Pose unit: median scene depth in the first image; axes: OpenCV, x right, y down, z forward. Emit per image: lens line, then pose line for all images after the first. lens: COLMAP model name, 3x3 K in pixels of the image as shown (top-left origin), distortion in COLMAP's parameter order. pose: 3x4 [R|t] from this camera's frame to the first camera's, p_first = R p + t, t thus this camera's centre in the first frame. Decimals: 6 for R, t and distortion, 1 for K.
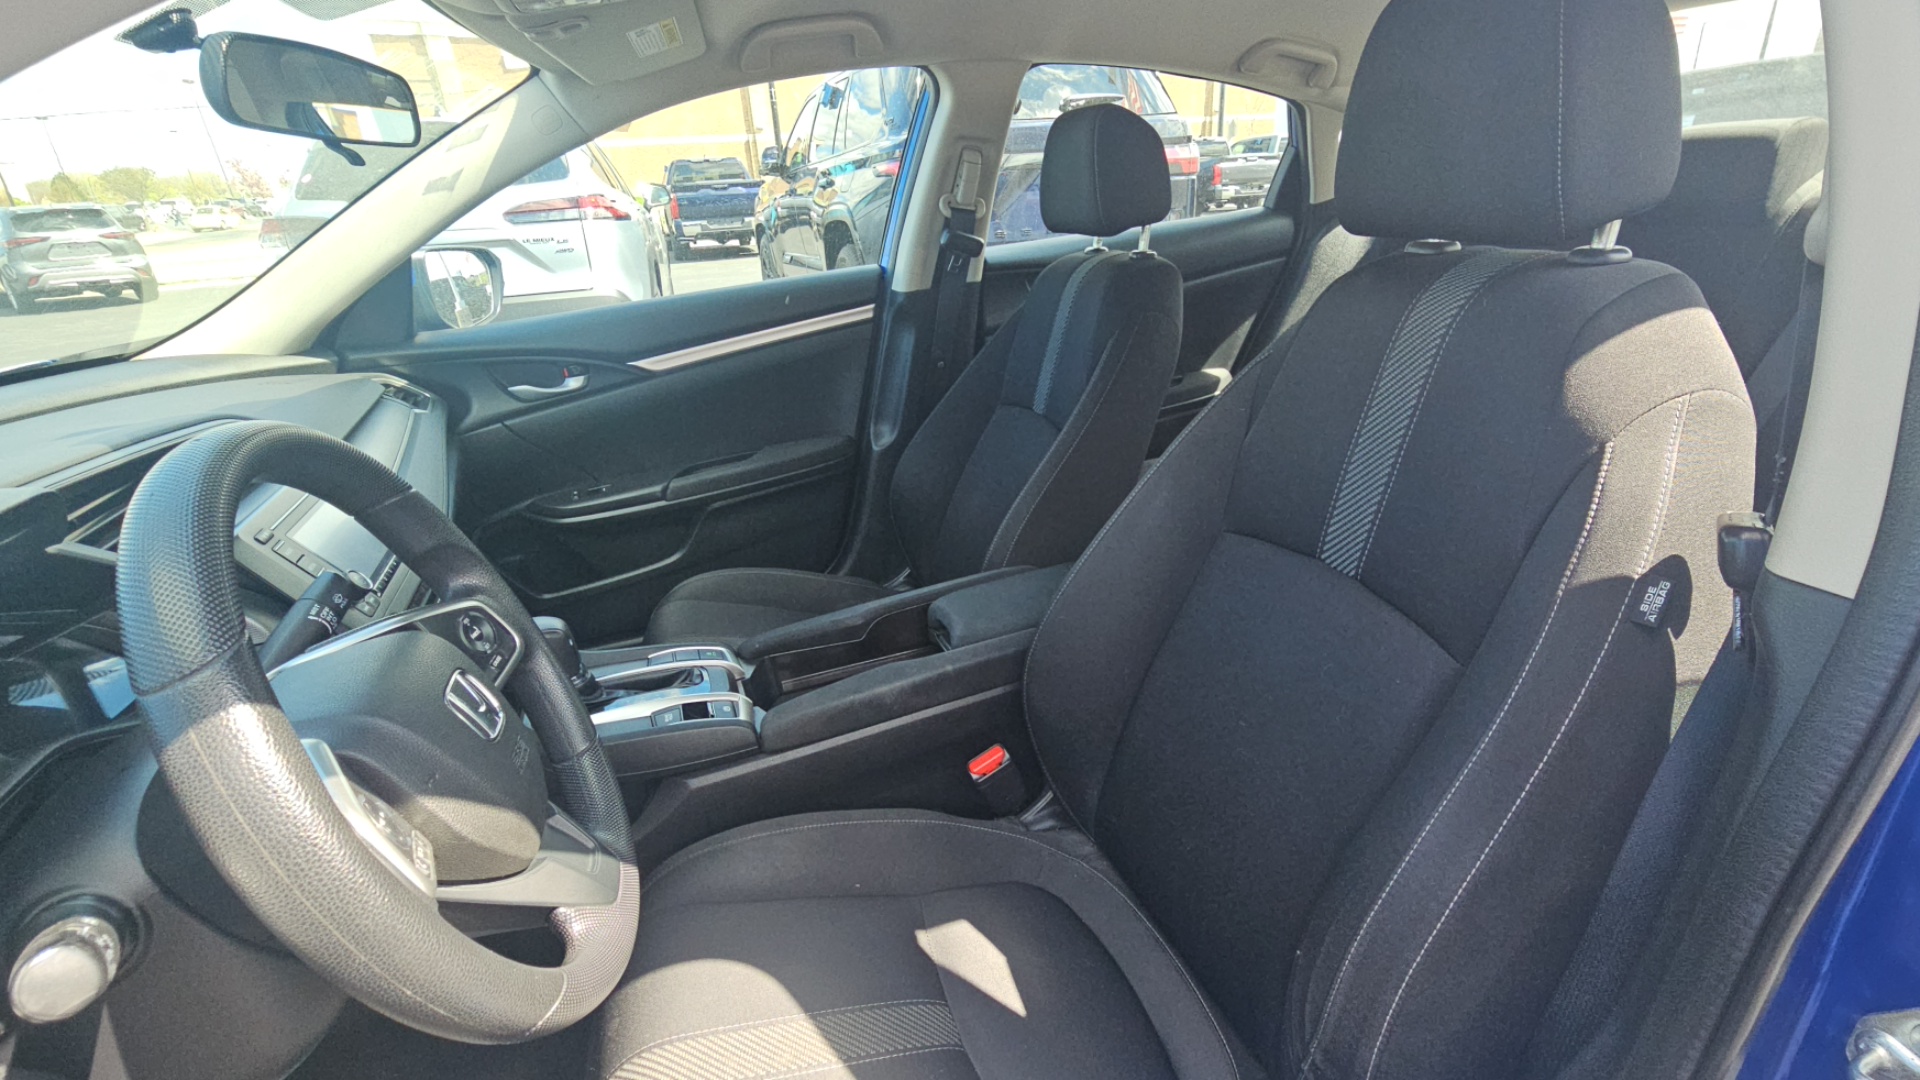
lens RADIAL K [[860.9, 0, 979.1], [0, 860.9, 546.0], [0, 0, 1]] dist [0.007705, -0.006099]
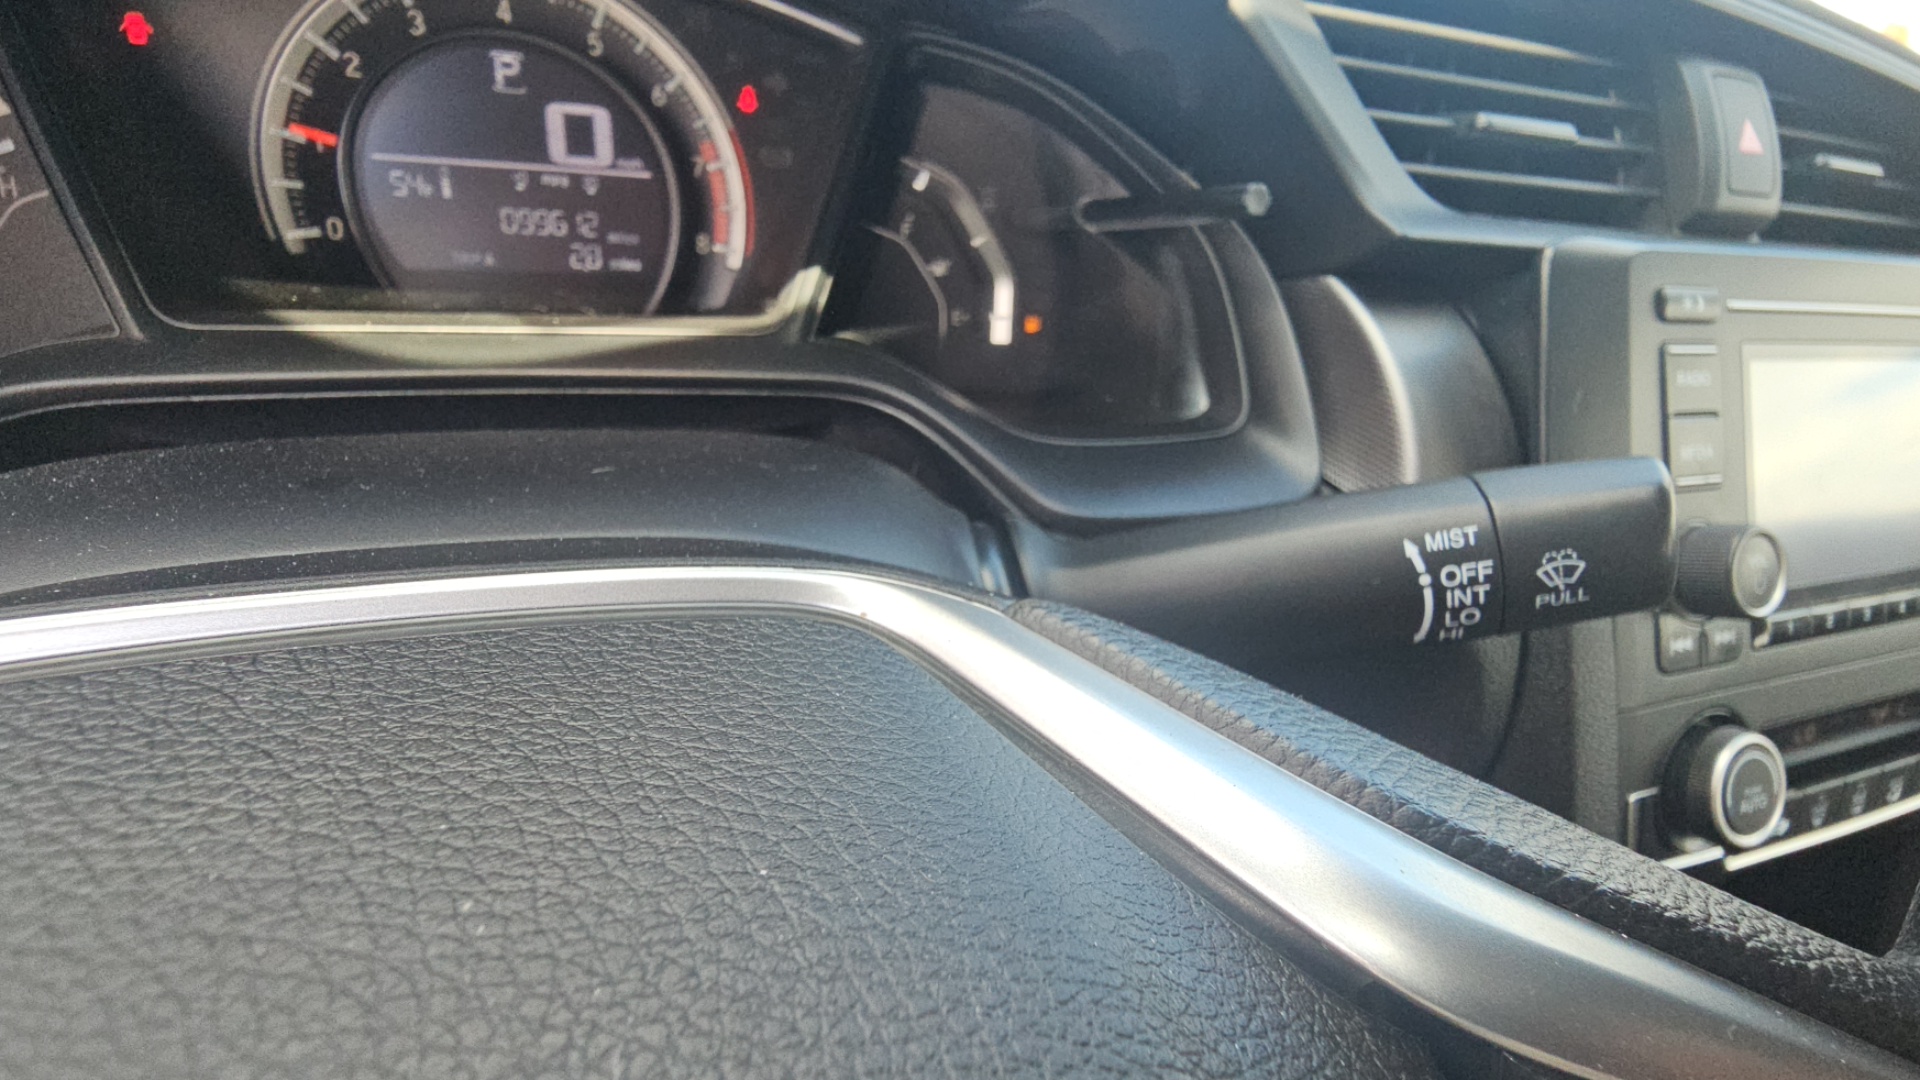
lens RADIAL K [[869.2, 0, 984.3], [0, 869.2, 545.1], [0, 0, 1]] dist [0.002156, -0.003708]
pose [[-0.043823, 0.611964, -0.789670, -0.237720], [-0.523101, 0.659360, 0.540009, 0.005083], [0.851143, 0.436743, 0.291224, 0.341345]]
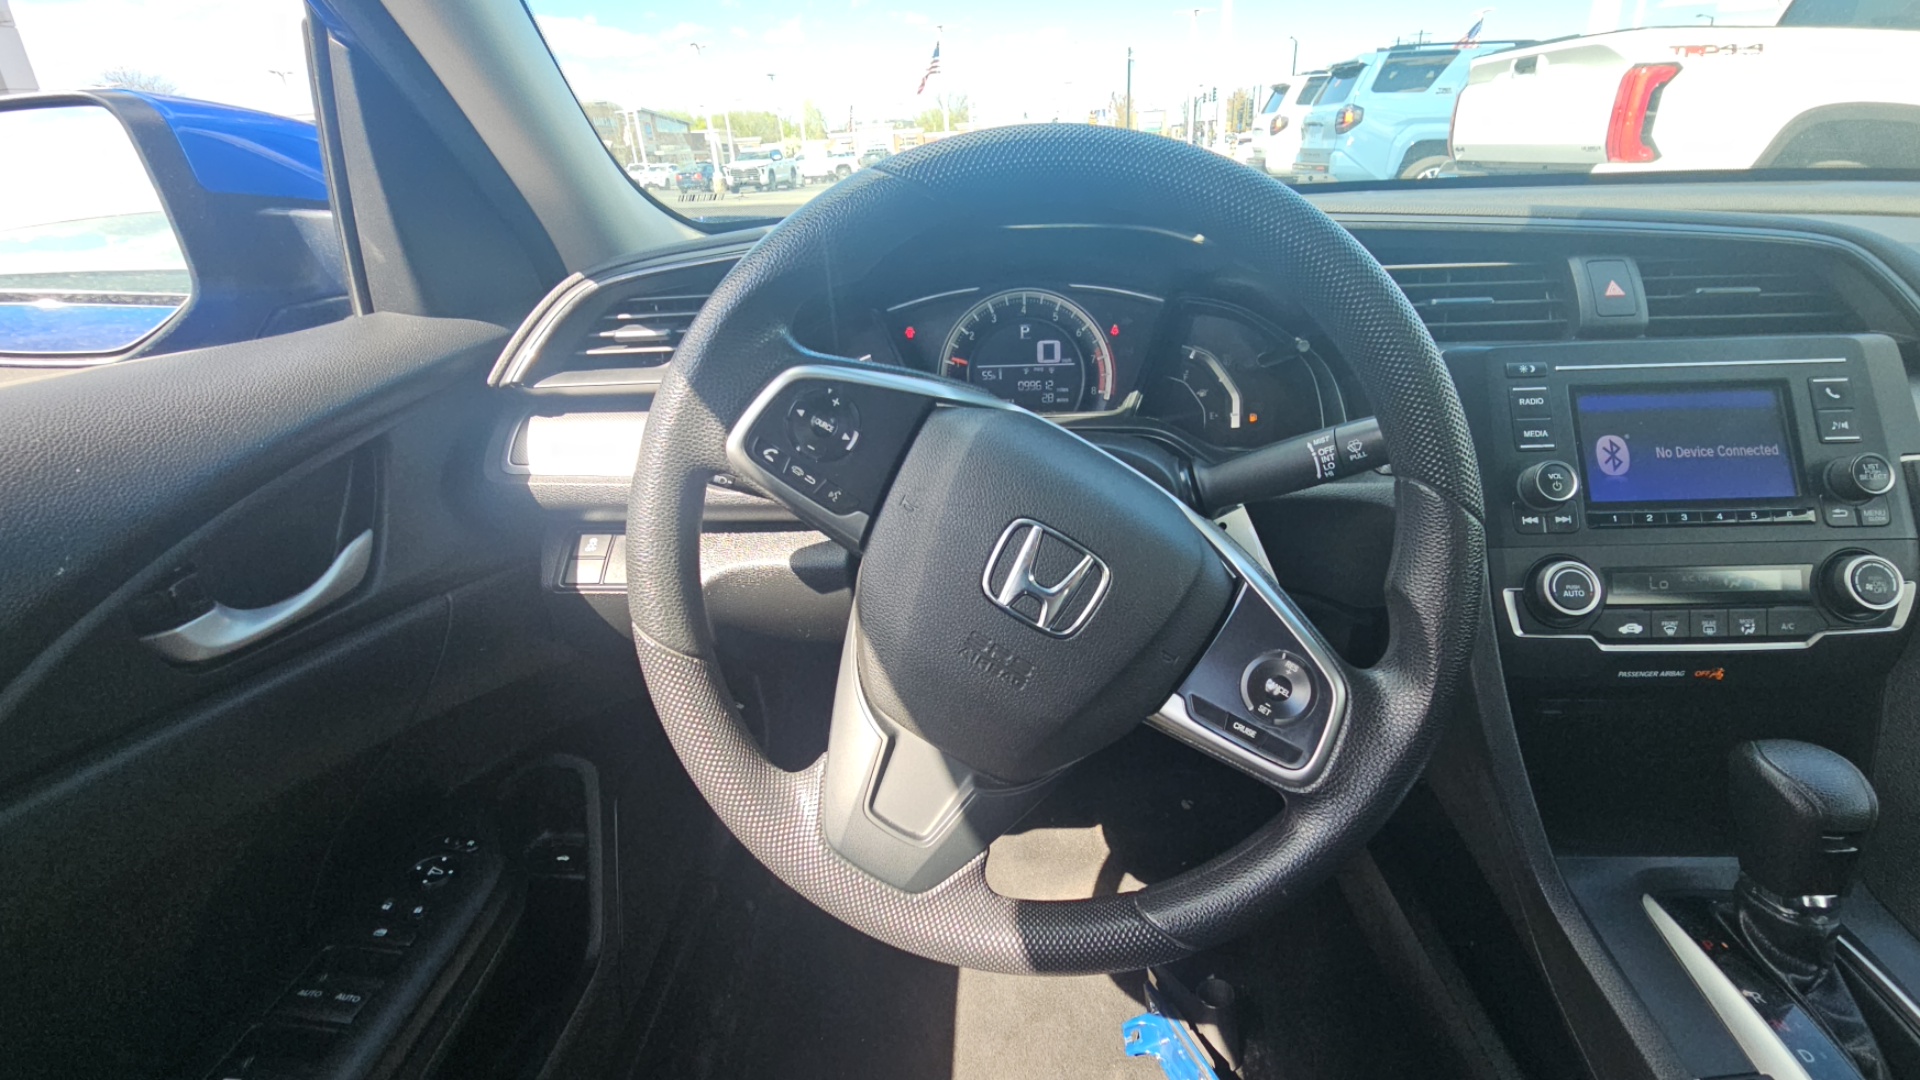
lens RADIAL K [[866.0, 0, 978.5], [0, 866.0, 541.1], [0, 0, 1]] dist [0.001594, -0.000688]
pose [[-0.401580, 0.440802, -0.802763, 0.003470], [-0.302982, 0.763243, 0.570668, -0.084986], [0.864254, 0.472391, -0.172948, 0.380308]]
